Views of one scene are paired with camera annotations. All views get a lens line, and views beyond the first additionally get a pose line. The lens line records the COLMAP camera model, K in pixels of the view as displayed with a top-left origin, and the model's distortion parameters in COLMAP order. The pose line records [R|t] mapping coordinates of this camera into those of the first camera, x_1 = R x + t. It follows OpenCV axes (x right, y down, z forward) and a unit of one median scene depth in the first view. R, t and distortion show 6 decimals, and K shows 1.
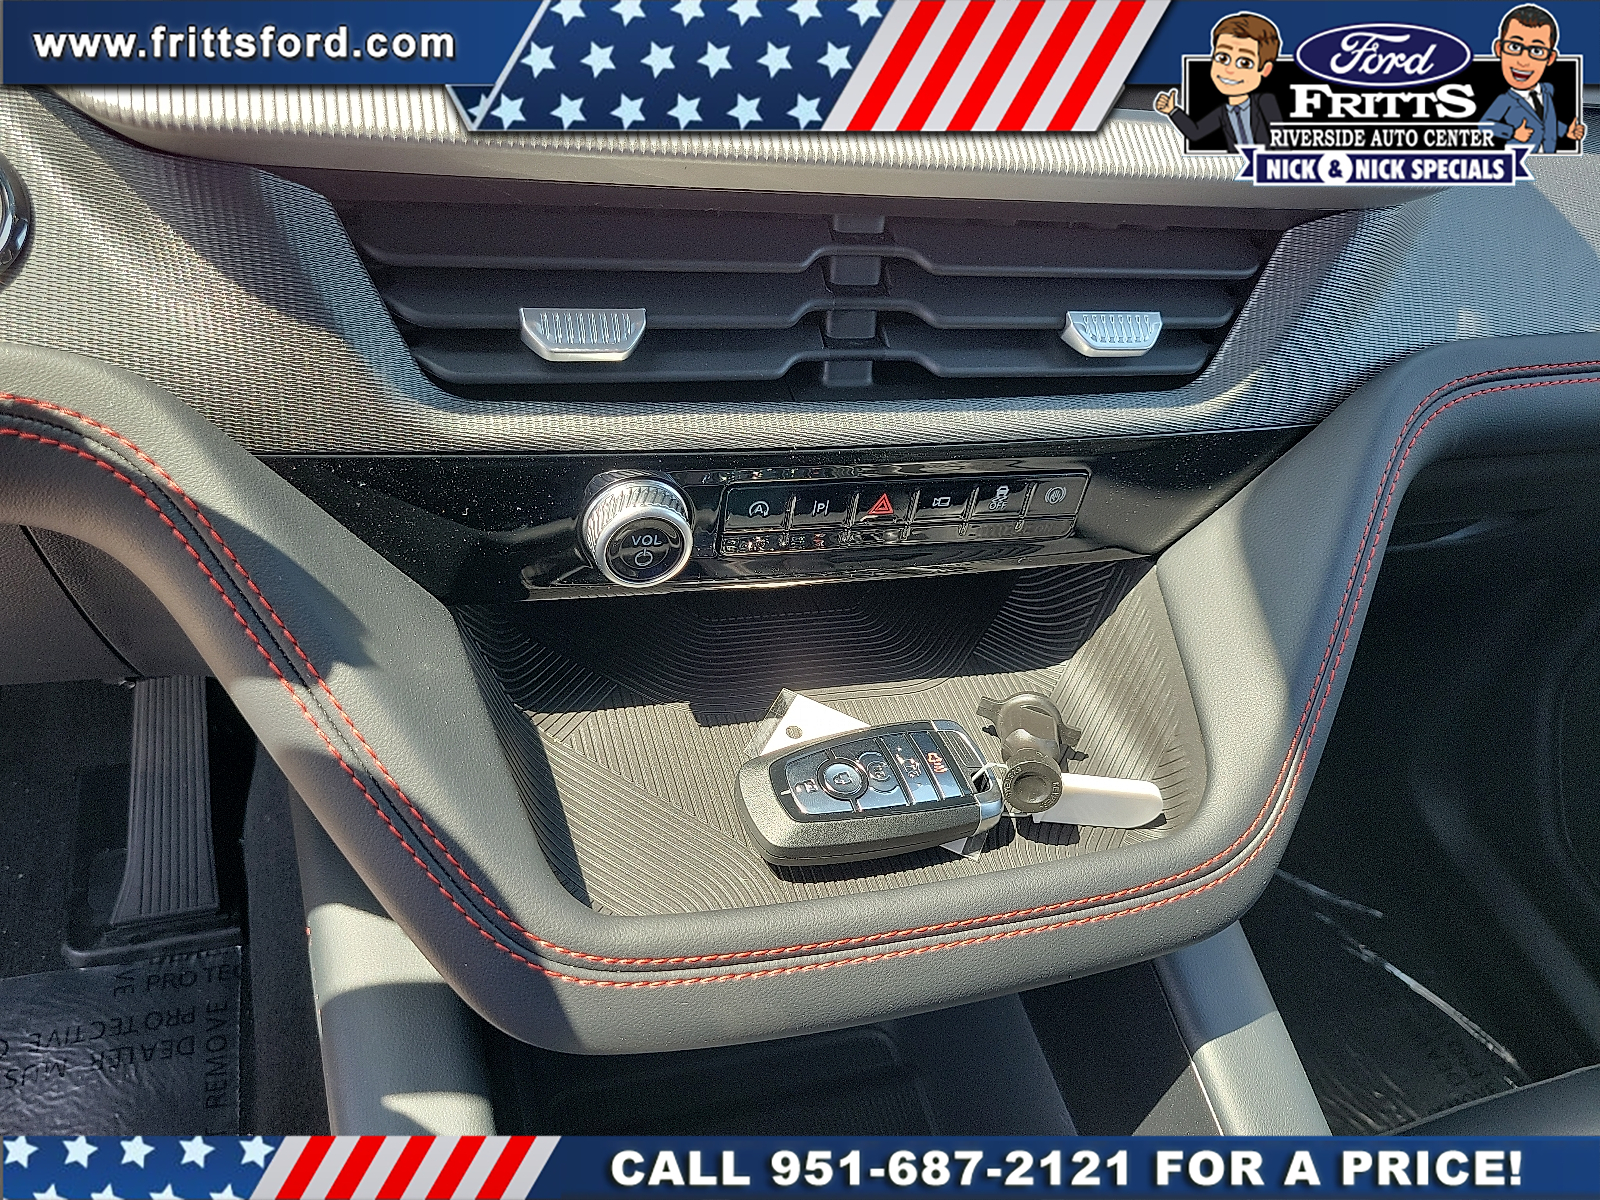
lens RADIAL K [[1224.9, 0, 800.0], [0, 1224.9, 600.0], [0, 0, 1]] dist [0.026549, -0.000817]
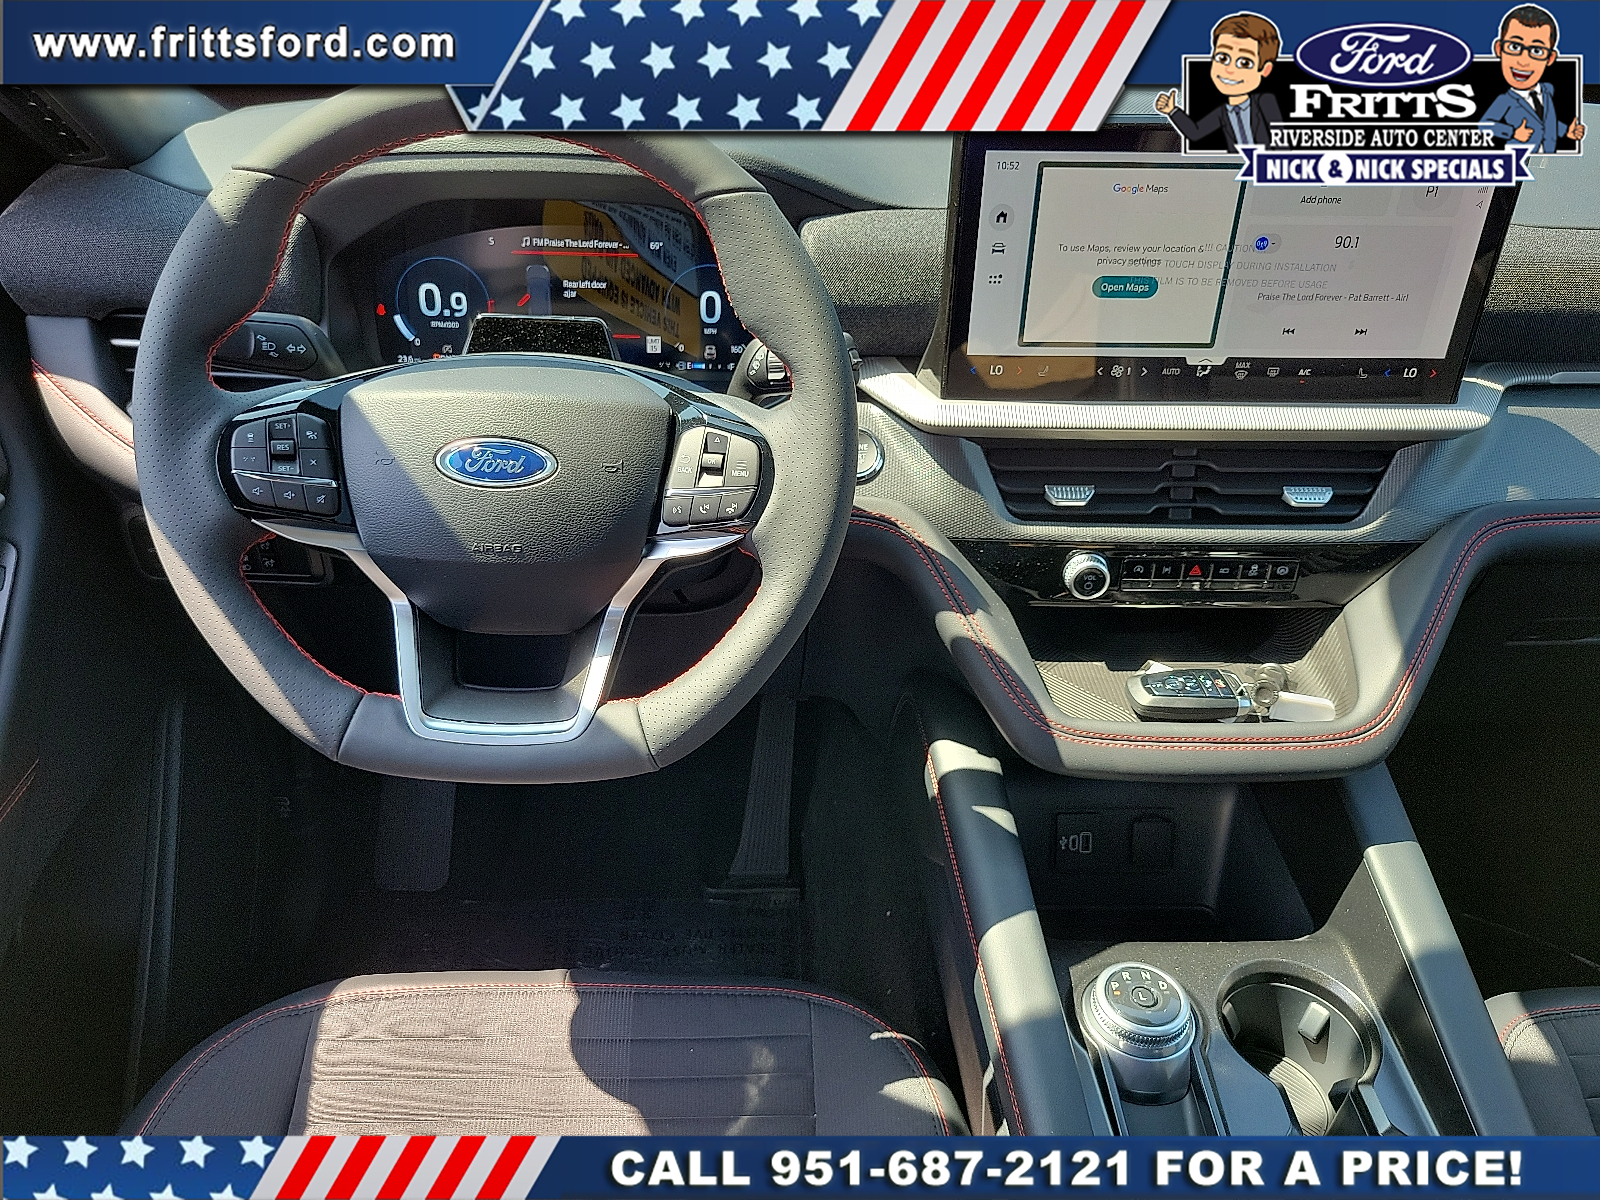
lens RADIAL K [[1224.9, 0, 800.0], [0, 1224.9, 600.0], [0, 0, 1]] dist [0.026549, -0.000817]
pose [[0.951489, 0.016360, -0.307246, 0.070587], [-0.072915, 0.982130, -0.173508, 0.429621], [0.298917, 0.187494, 0.935679, -1.355414]]
